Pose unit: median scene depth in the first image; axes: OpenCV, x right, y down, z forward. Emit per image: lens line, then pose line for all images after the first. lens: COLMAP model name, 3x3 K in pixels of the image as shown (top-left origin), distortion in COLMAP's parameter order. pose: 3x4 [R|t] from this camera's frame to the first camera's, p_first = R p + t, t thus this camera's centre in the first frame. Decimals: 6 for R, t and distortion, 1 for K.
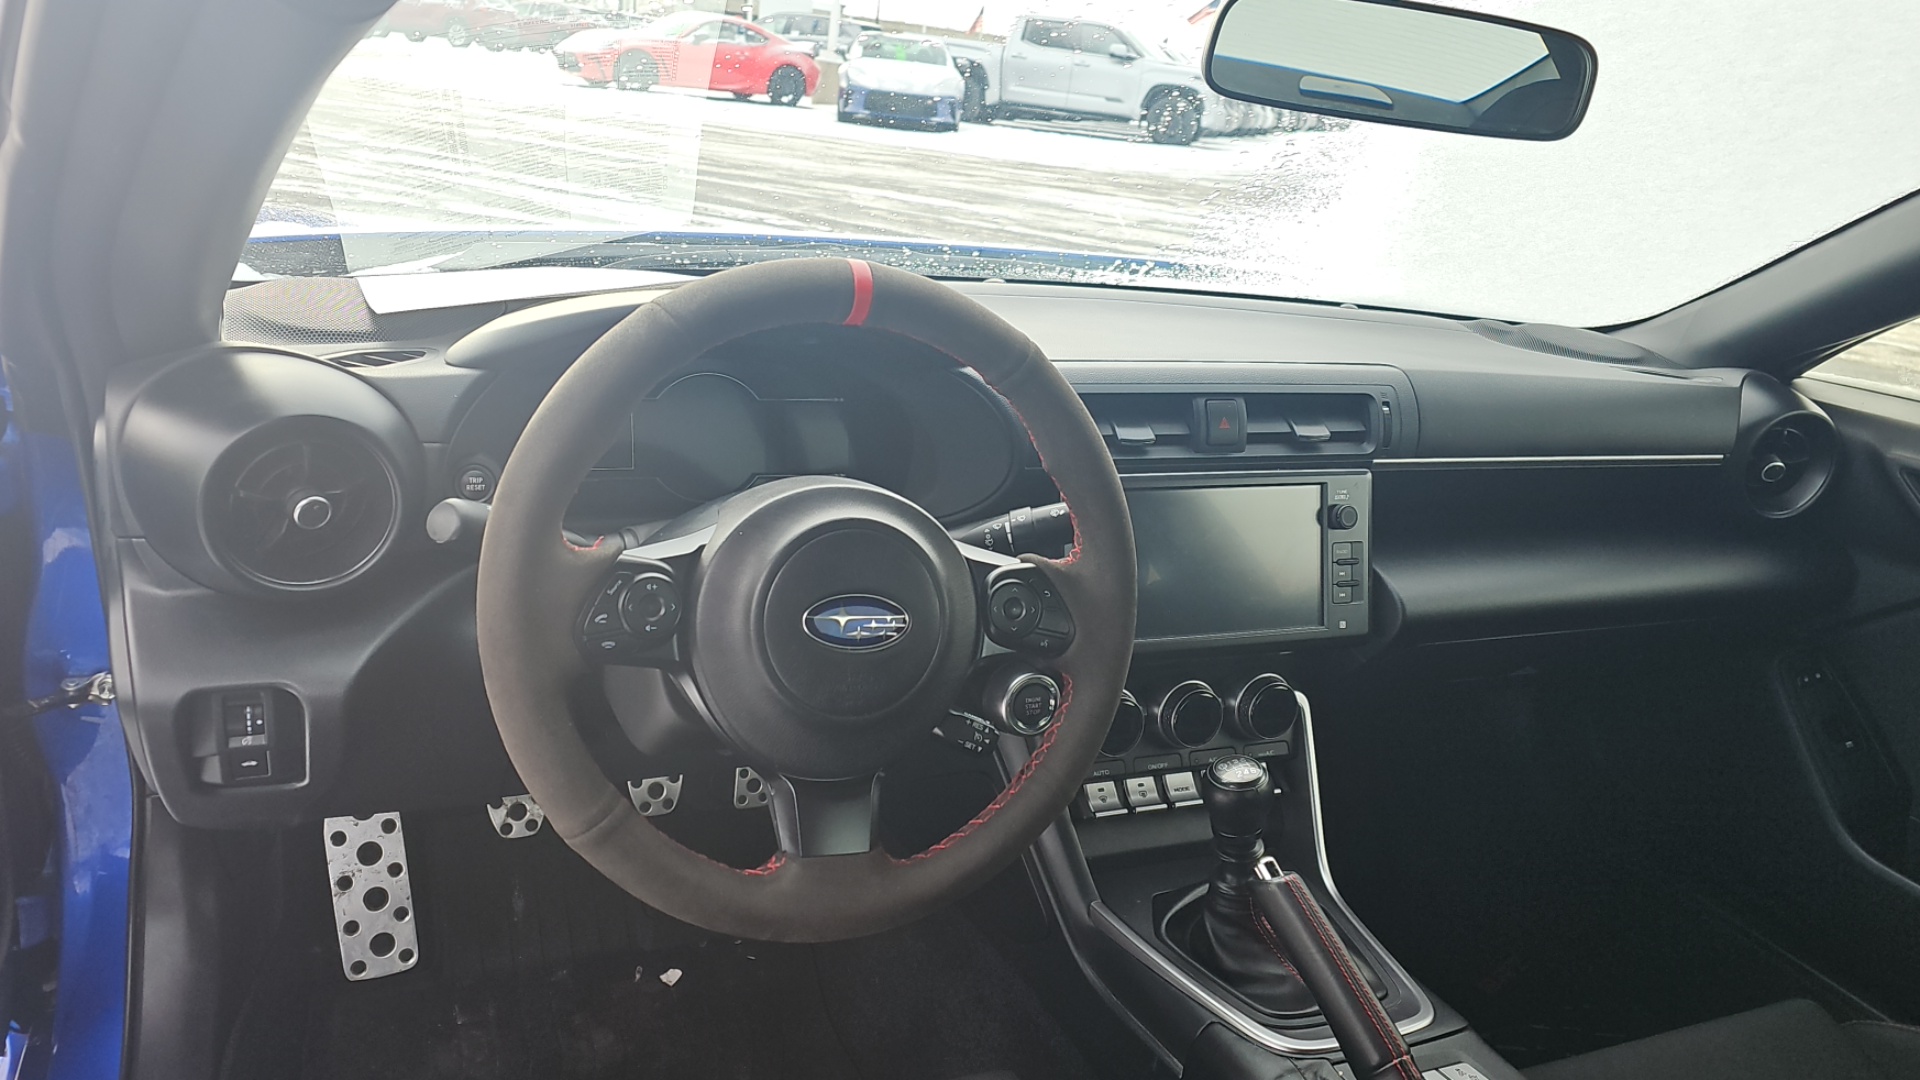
lens RADIAL K [[1383.2, 0, 957.7], [0, 1383.2, 549.6], [0, 0, 1]] dist [0.060942, -0.051304]
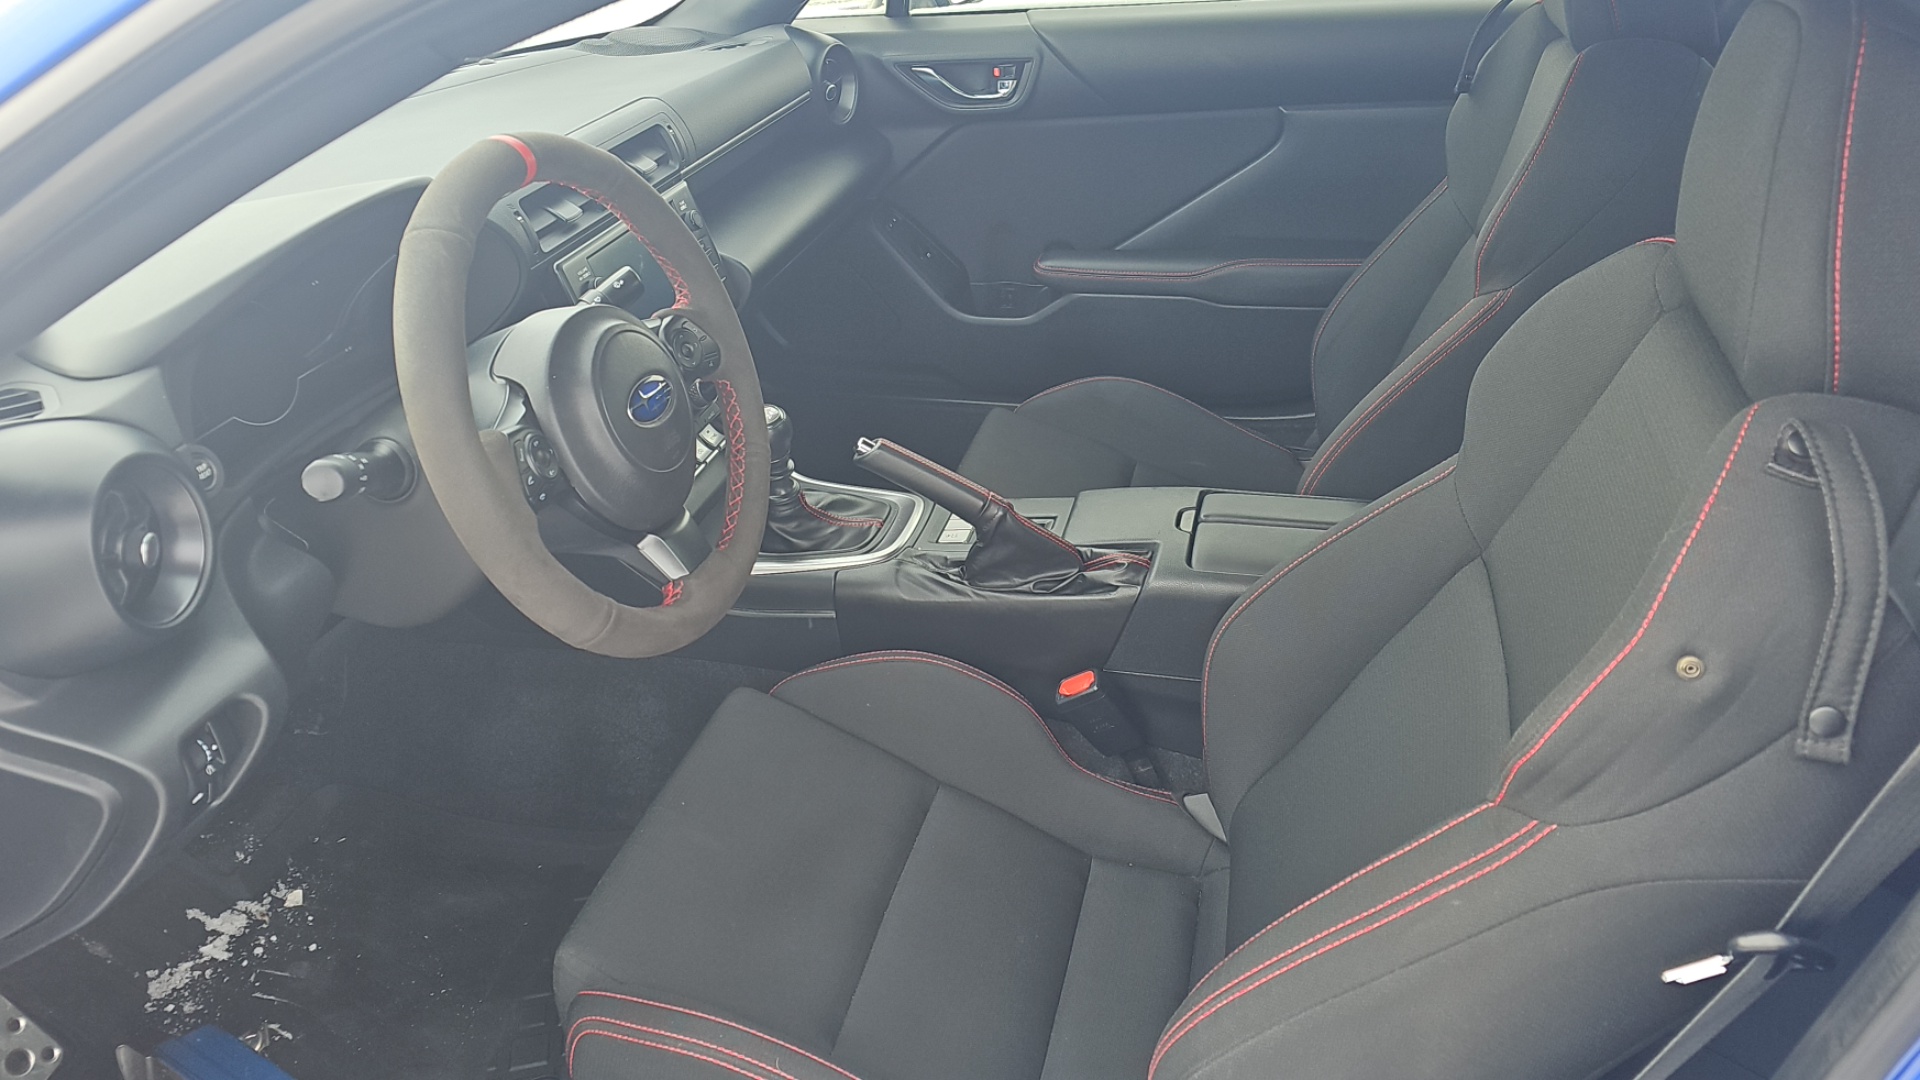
lens RADIAL K [[1383.2, 0, 975.5], [0, 1383.2, 570.6], [0, 0, 1]] dist [0.060942, -0.051304]
pose [[0.598585, -0.516375, 0.612415, -0.554064], [0.366090, 0.856340, 0.364225, -0.125342], [-0.712512, 0.006180, 0.701632, -0.115148]]
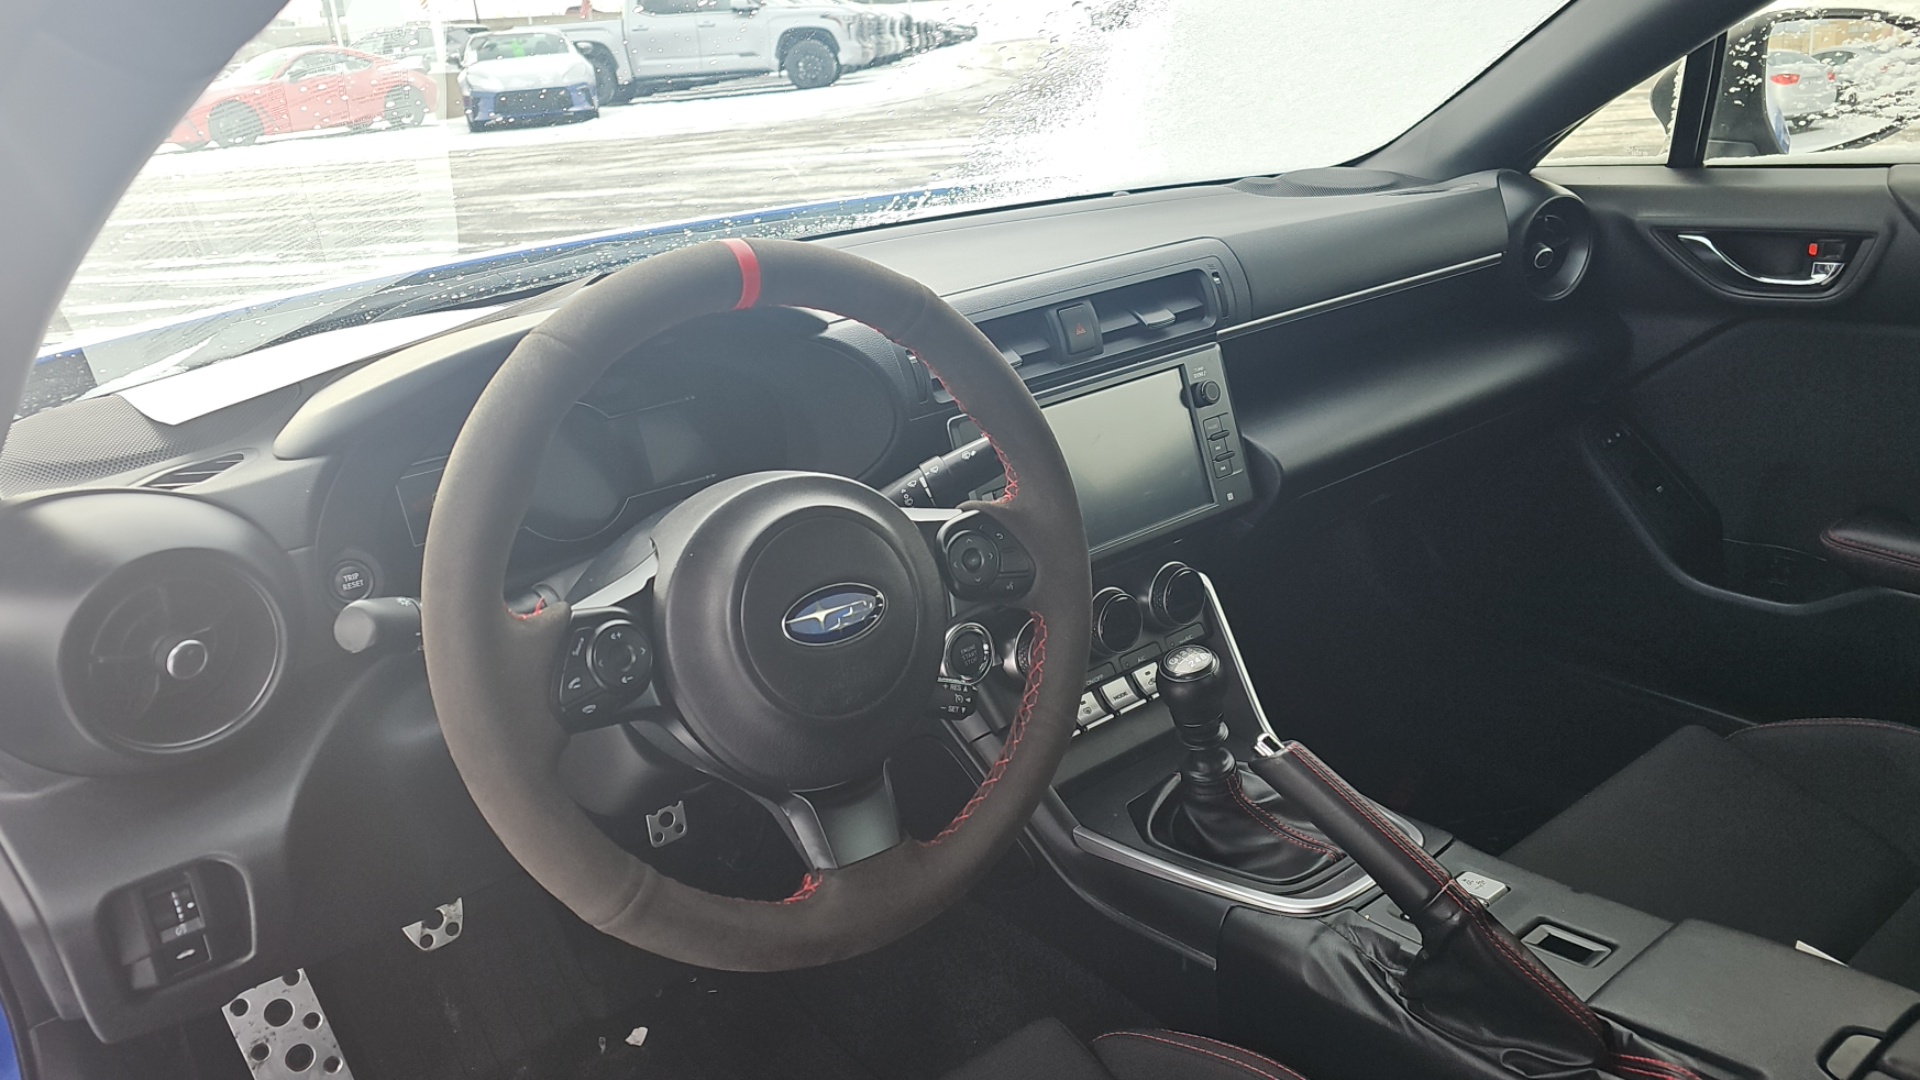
lens RADIAL K [[1383.2, 0, 940.4], [0, 1383.2, 548.4], [0, 0, 1]] dist [0.060942, -0.051304]
pose [[0.952652, -0.256595, 0.163136, -0.102963], [0.251615, 0.966491, 0.050847, -0.014667], [-0.170717, -0.007392, 0.985292, 0.040227]]
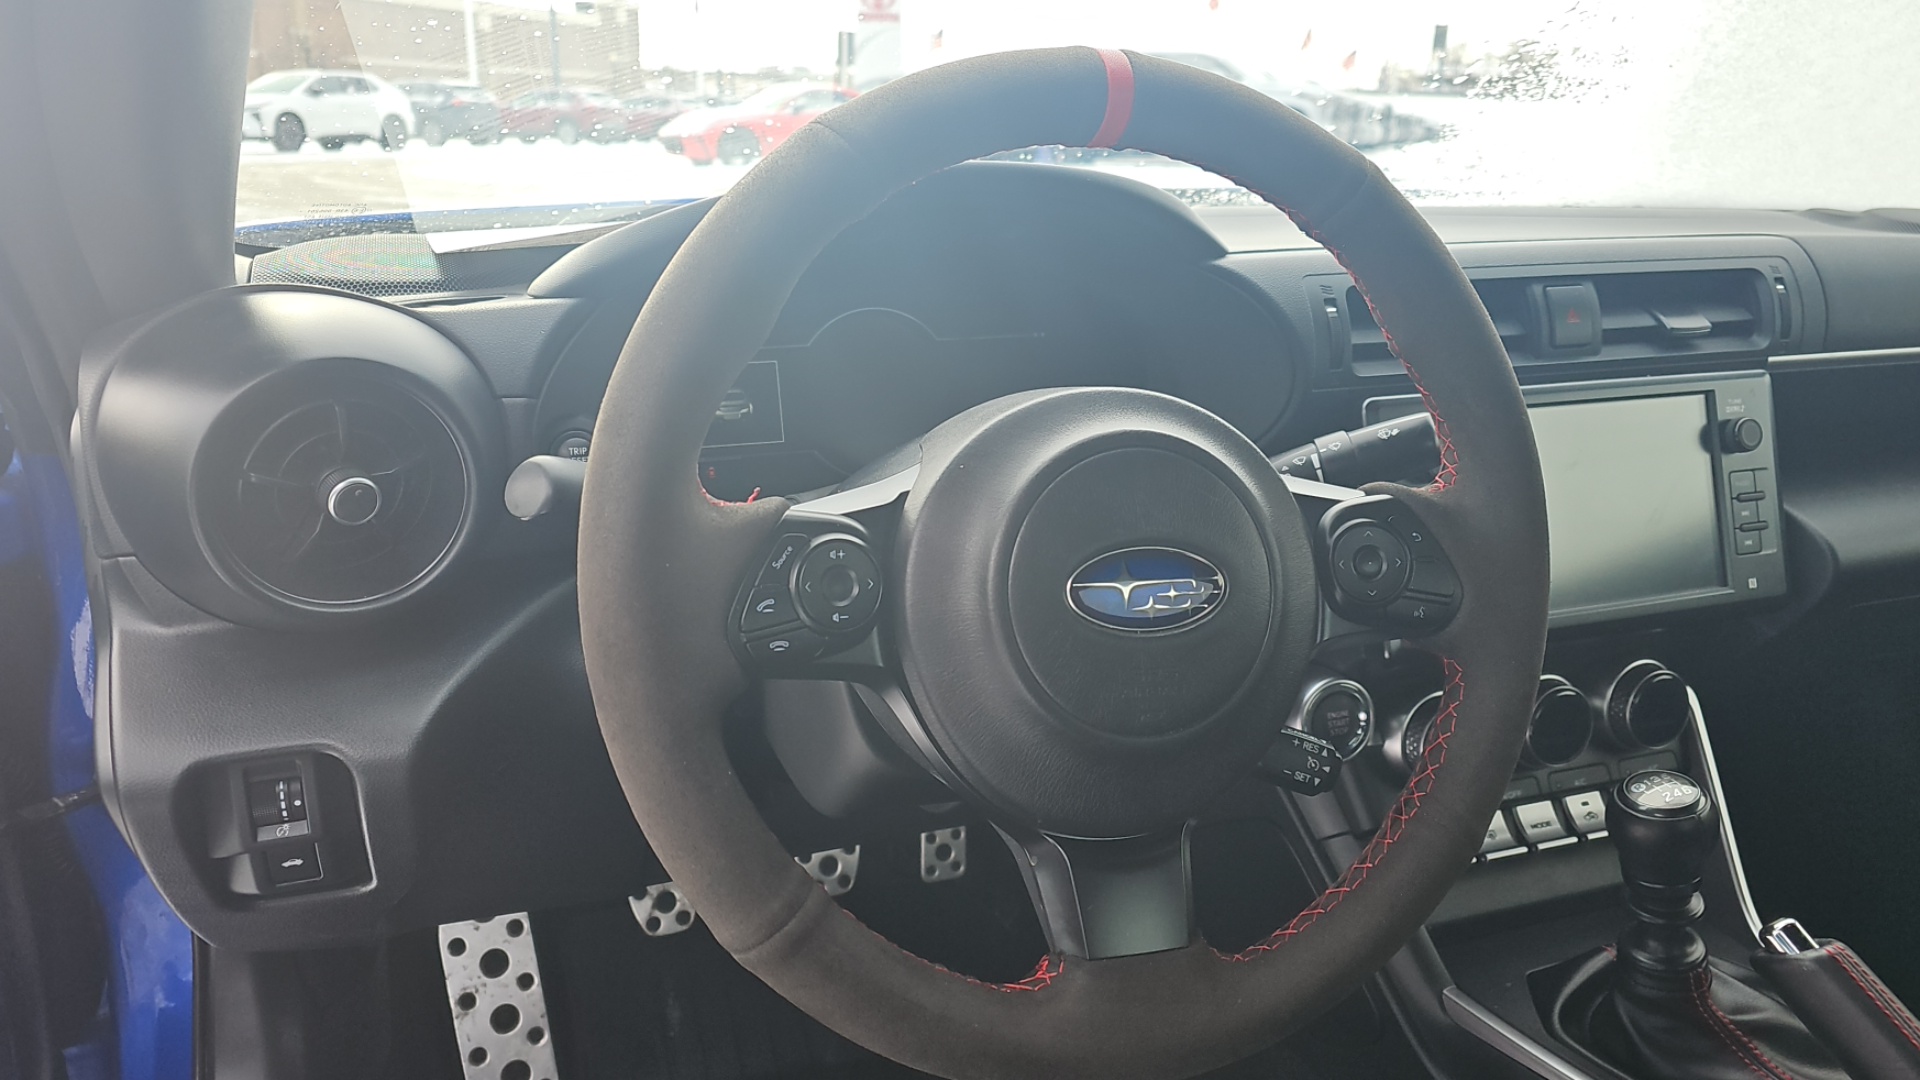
lens RADIAL K [[1383.2, 0, 963.3], [0, 1383.2, 536.3], [0, 0, 1]] dist [0.060942, -0.051304]
pose [[0.993439, -0.078218, -0.083438, -0.072393], [0.073991, 0.995871, -0.052603, 0.038747], [0.087208, 0.046084, 0.995124, 0.242095]]
